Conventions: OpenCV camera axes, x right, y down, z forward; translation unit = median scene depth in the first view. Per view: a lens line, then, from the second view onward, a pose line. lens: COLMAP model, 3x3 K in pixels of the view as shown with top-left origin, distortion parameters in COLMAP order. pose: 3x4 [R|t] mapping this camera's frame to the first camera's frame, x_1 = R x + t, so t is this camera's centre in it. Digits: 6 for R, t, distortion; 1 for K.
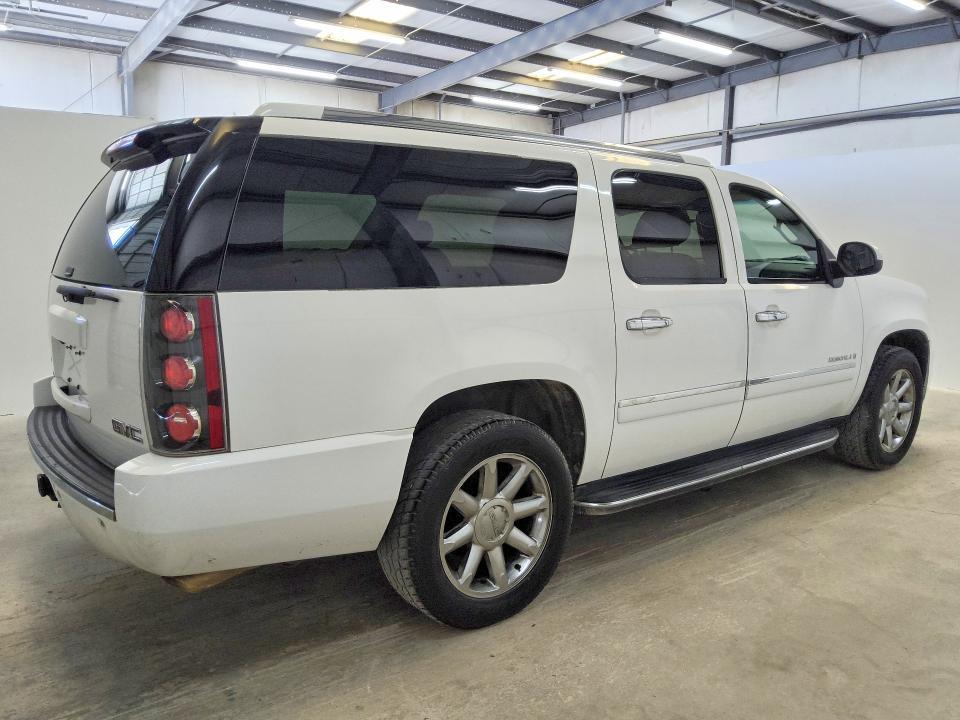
lens RADIAL K [[718.0, 0, 480.2], [0, 718.0, 361.6], [0, 0, 1]] dist [0.006630, -0.008742]
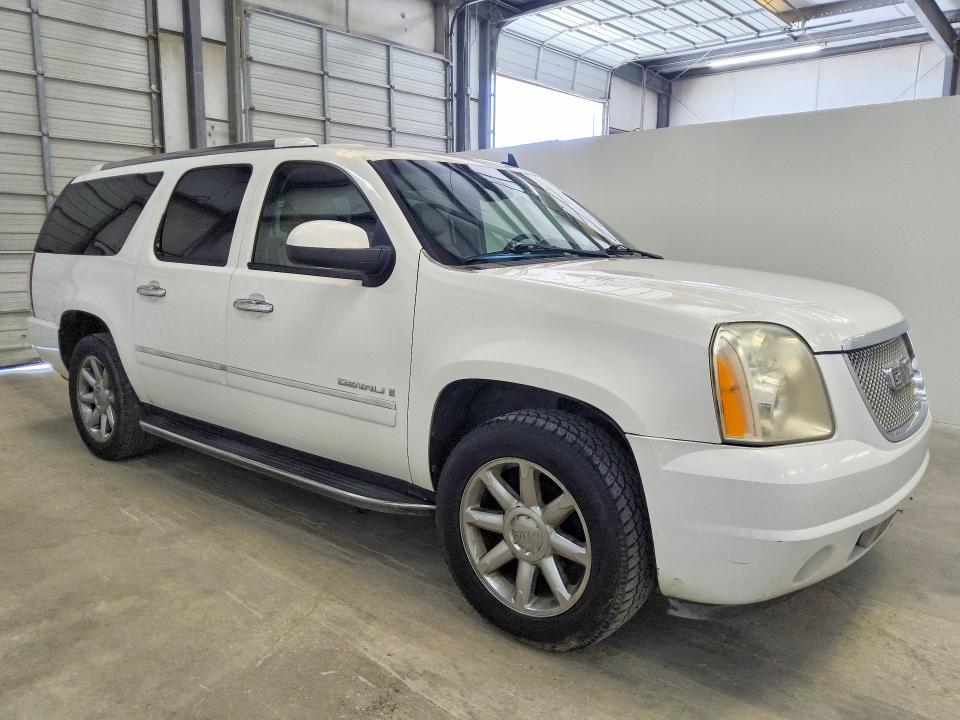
lens RADIAL K [[718.0, 0, 470.1], [0, 718.0, 358.5], [0, 0, 1]] dist [0.006630, -0.008742]
pose [[0.218416, 0.148083, -0.964555, 1.352531], [-0.157571, 0.980801, 0.114896, -0.145200], [0.963050, 0.126891, 0.237556, 1.054630]]
